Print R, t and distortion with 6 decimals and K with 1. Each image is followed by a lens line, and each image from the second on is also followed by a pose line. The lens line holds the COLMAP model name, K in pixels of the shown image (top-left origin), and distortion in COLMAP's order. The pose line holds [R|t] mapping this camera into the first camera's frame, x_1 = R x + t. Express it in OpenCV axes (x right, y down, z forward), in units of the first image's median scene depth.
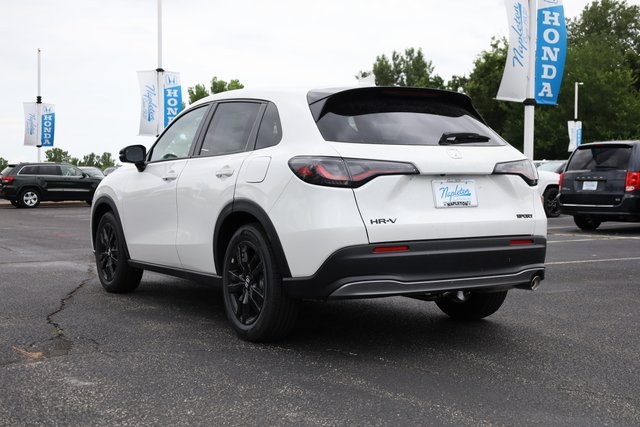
lens RADIAL K [[917.3, 0, 320.0], [0, 917.3, 213.7], [0, 0, 1]] dist [0.020987, 0.000000]
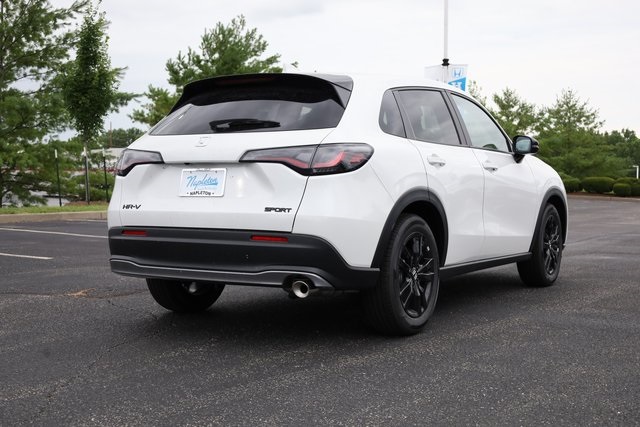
lens RADIAL K [[917.3, 0, 320.9], [0, 917.3, 213.5], [0, 0, 1]] dist [0.020987, 0.000000]
pose [[0.431535, 0.041849, -0.901125, 1.059355], [-0.032350, 0.998999, 0.030903, -0.022947], [0.901516, 0.015816, 0.432456, 0.675509]]
